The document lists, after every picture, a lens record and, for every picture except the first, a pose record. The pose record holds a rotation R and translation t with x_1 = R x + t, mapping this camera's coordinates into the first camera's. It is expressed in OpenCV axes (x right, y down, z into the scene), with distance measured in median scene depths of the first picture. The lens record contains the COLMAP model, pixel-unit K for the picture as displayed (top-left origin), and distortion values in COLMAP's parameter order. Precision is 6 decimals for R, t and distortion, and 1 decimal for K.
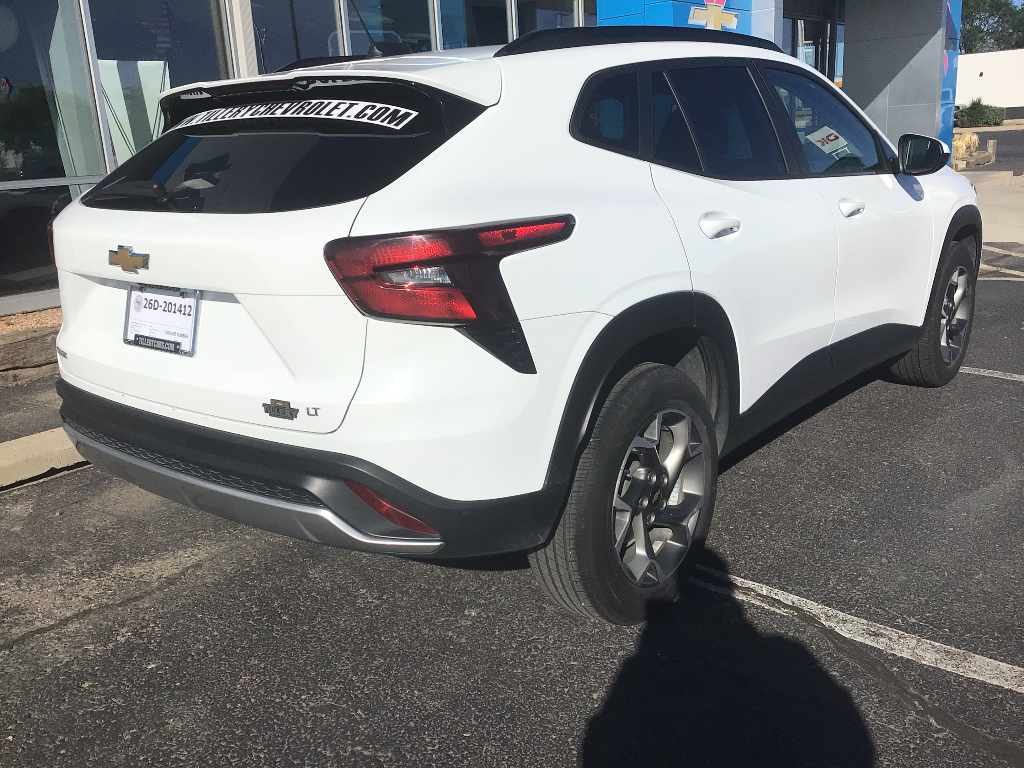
lens RADIAL K [[913.0, 0, 512.6], [0, 913.0, 382.5], [0, 0, 1]] dist [0.057272, -0.048686]
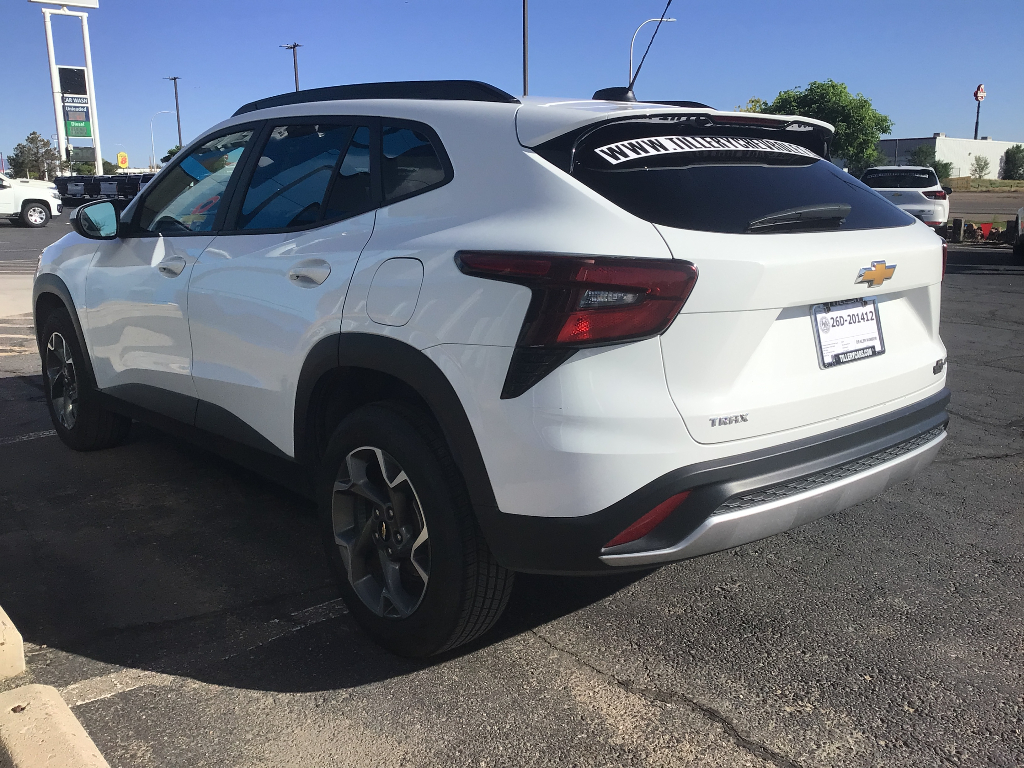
lens RADIAL K [[913.0, 0, 512.3], [0, 913.0, 382.6], [0, 0, 1]] dist [0.057272, -0.048686]
pose [[0.160146, -0.161292, 0.973827, -1.464428], [0.252300, 0.960478, 0.117590, -0.232360], [-0.954305, 0.226865, 0.194510, 1.164986]]
